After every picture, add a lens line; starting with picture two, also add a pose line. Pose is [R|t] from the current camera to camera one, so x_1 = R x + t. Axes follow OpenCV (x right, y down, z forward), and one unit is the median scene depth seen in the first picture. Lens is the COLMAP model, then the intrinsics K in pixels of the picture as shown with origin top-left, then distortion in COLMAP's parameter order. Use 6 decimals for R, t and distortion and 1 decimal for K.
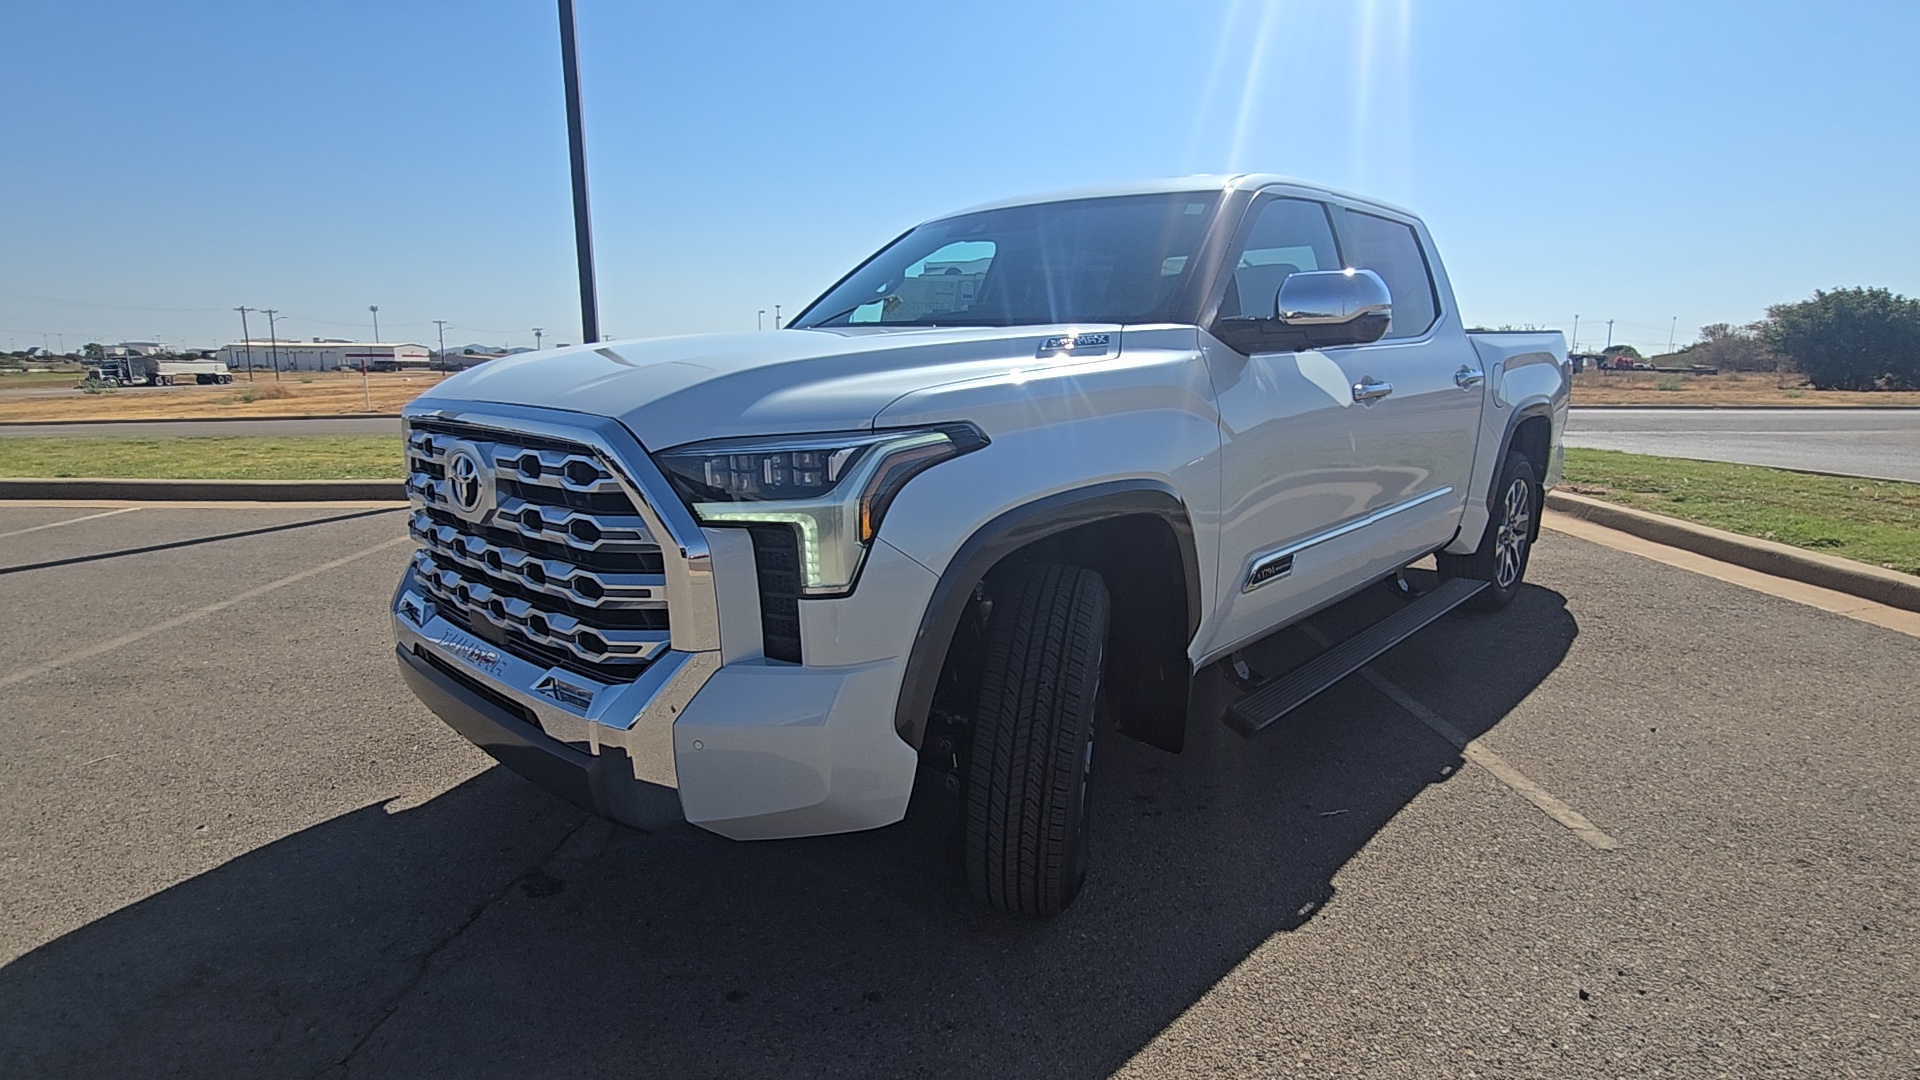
lens RADIAL K [[979.6, 0, 955.5], [0, 979.6, 556.3], [0, 0, 1]] dist [0.006038, -0.002470]
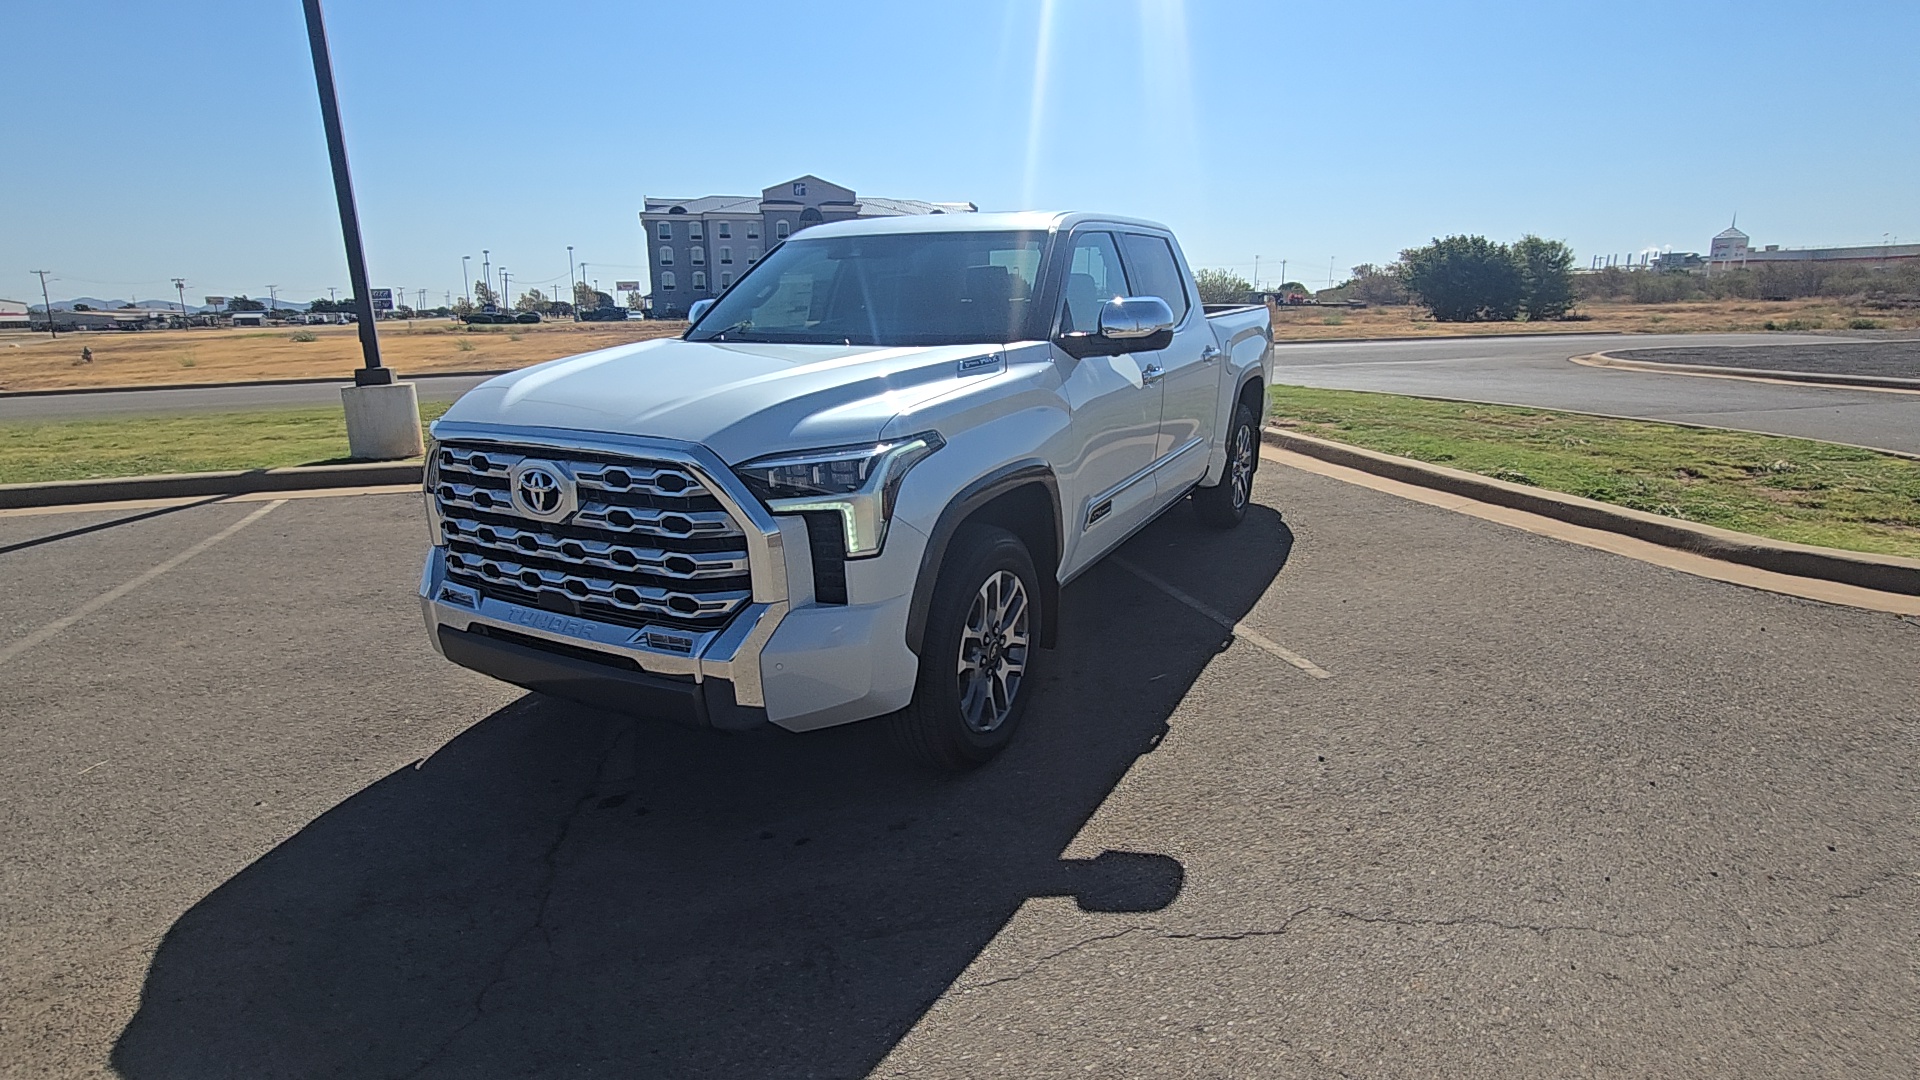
lens RADIAL K [[979.6, 0, 956.2], [0, 979.6, 534.2], [0, 0, 1]] dist [0.006038, -0.002470]
pose [[0.964935, -0.078701, 0.250411, -0.230483], [0.069923, 0.996591, 0.043777, -0.030244], [-0.253003, -0.024733, 0.967149, -0.293876]]
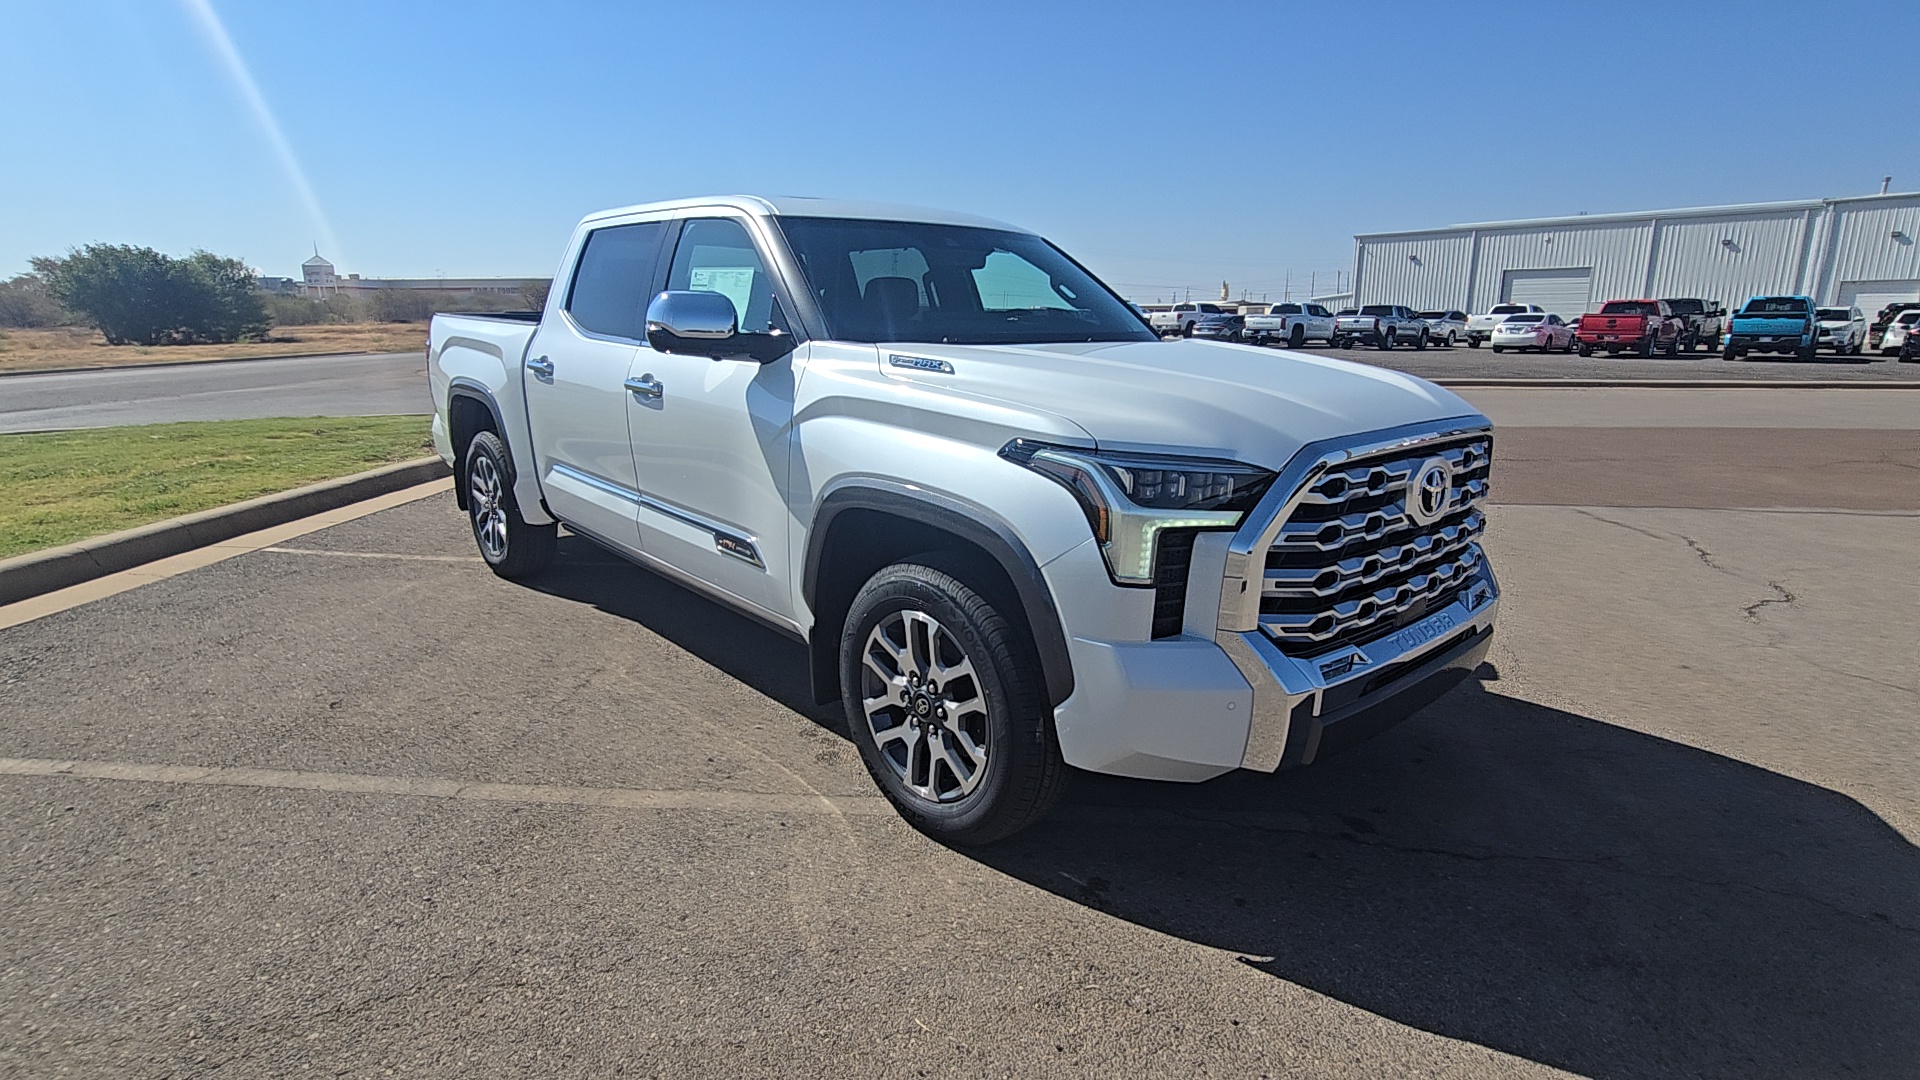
lens RADIAL K [[979.6, 0, 950.9], [0, 979.6, 531.9], [0, 0, 1]] dist [0.006038, -0.002470]
pose [[0.061915, -0.223895, 0.972645, -1.313161], [0.199262, 0.957668, 0.207764, -0.304113], [-0.977988, 0.180947, 0.103907, 1.121689]]
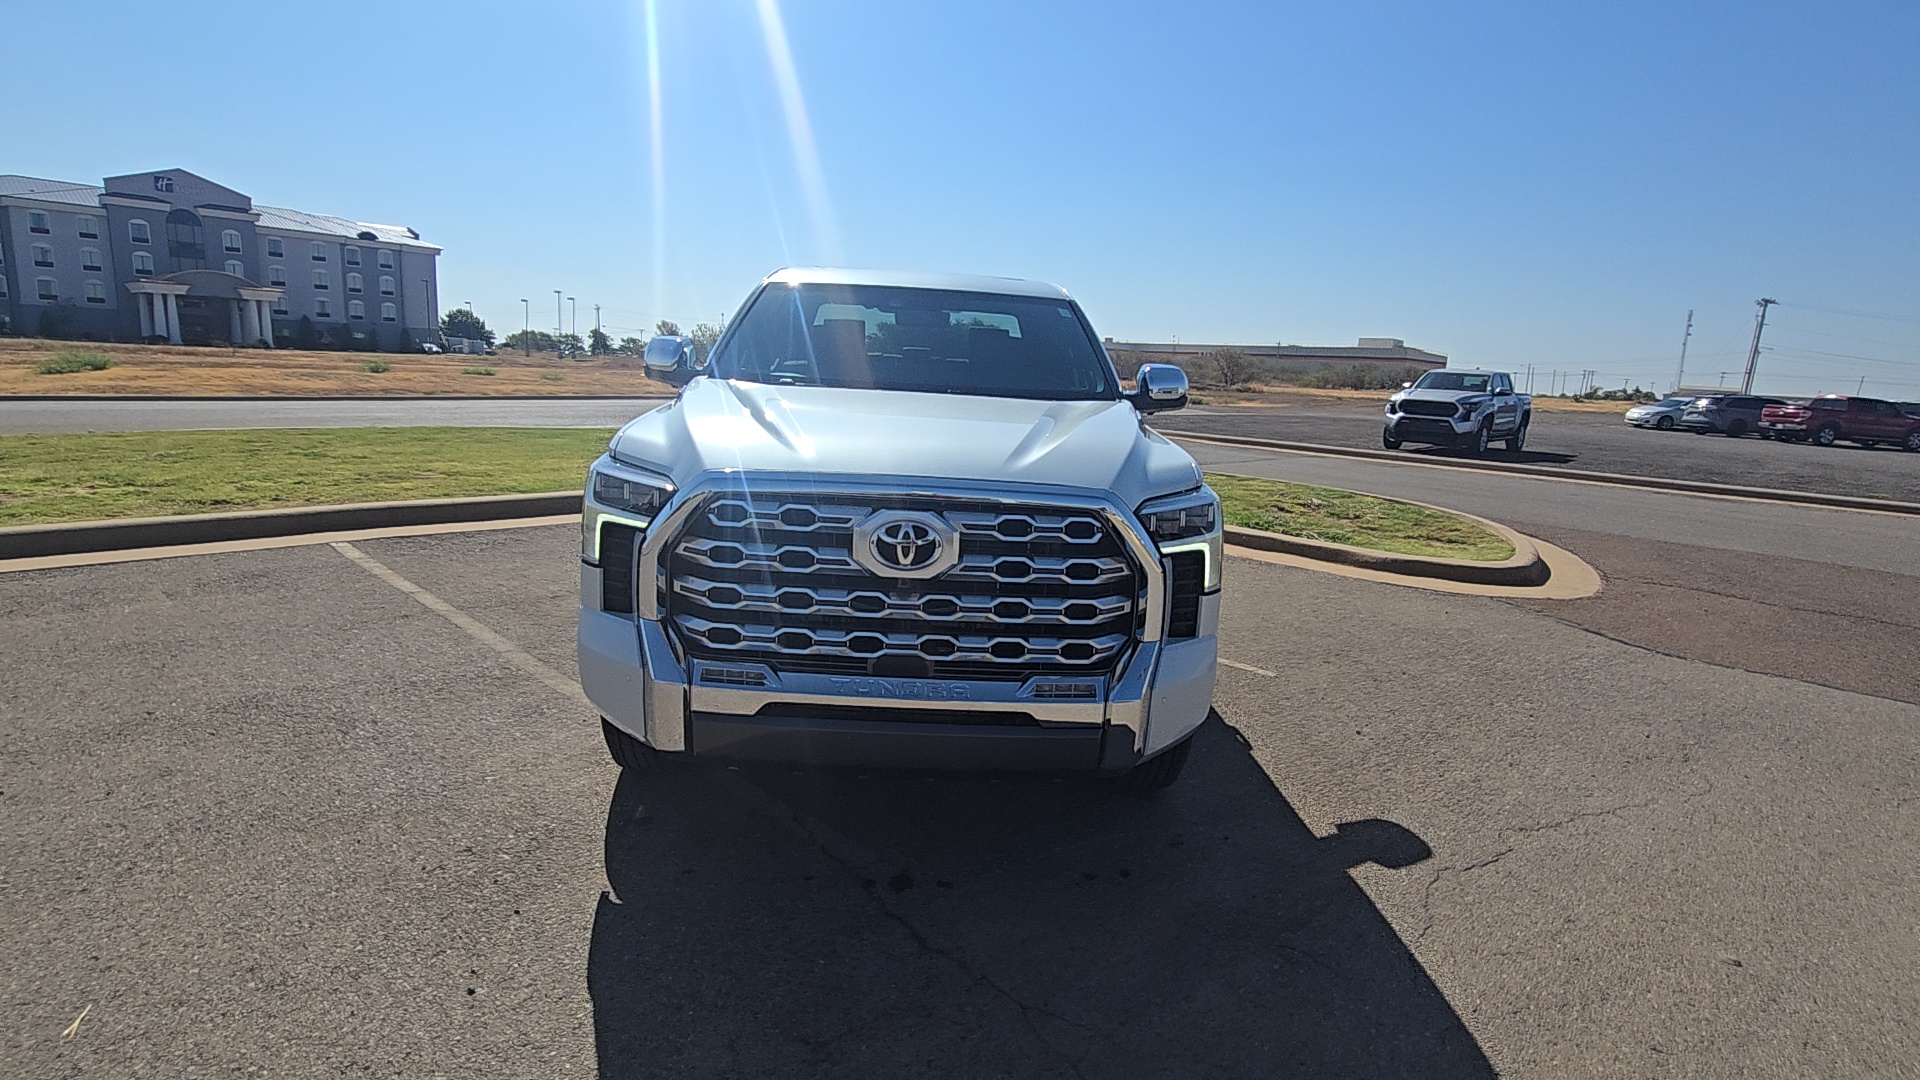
lens RADIAL K [[979.6, 0, 951.9], [0, 979.6, 536.1], [0, 0, 1]] dist [0.006038, -0.002470]
pose [[0.695575, -0.098078, 0.711728, -1.000349], [0.099180, 0.994262, 0.040083, -0.100217], [-0.711575, 0.042708, 0.701311, 0.101645]]
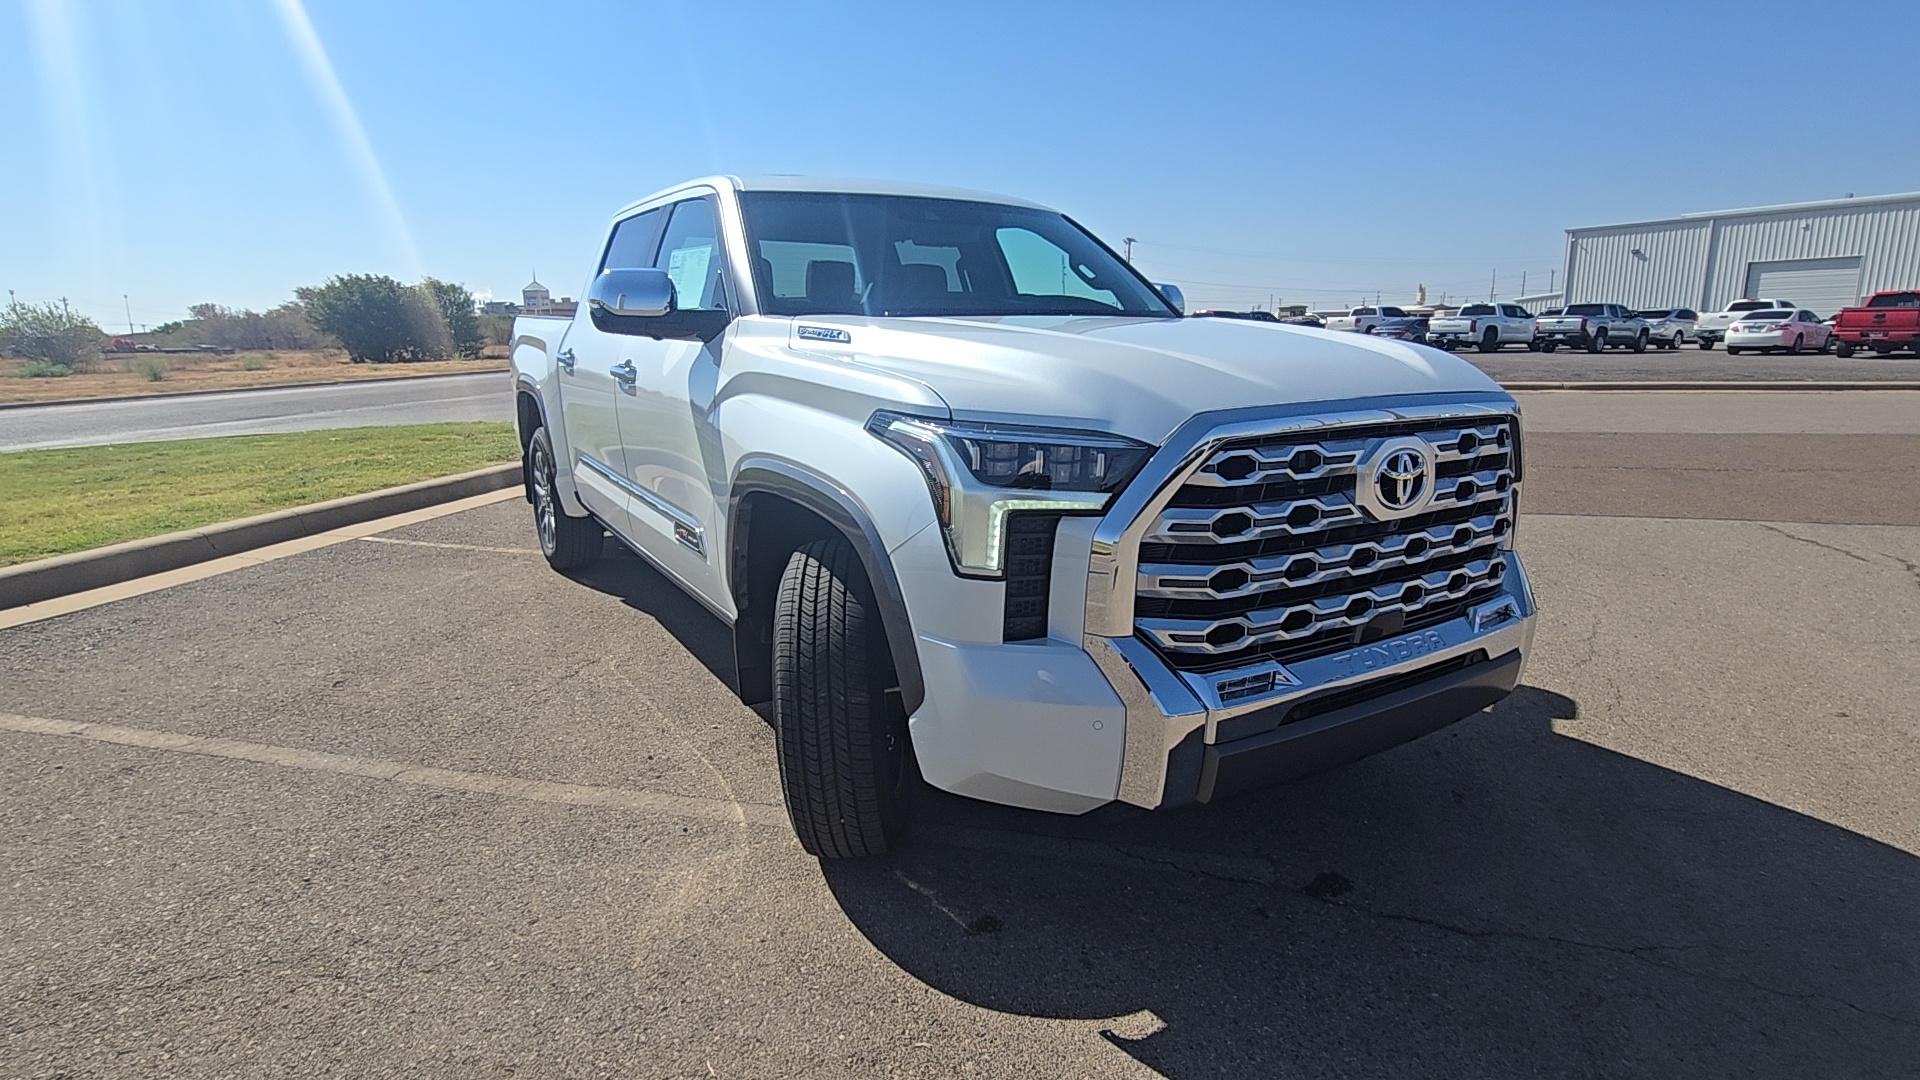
lens RADIAL K [[979.6, 0, 950.5], [0, 979.6, 537.3], [0, 0, 1]] dist [0.006038, -0.002470]
pose [[0.233863, -0.213546, 0.948529, -1.183059], [0.211472, 0.963398, 0.164754, -0.211826], [-0.948993, 0.162058, 0.270462, 0.900294]]
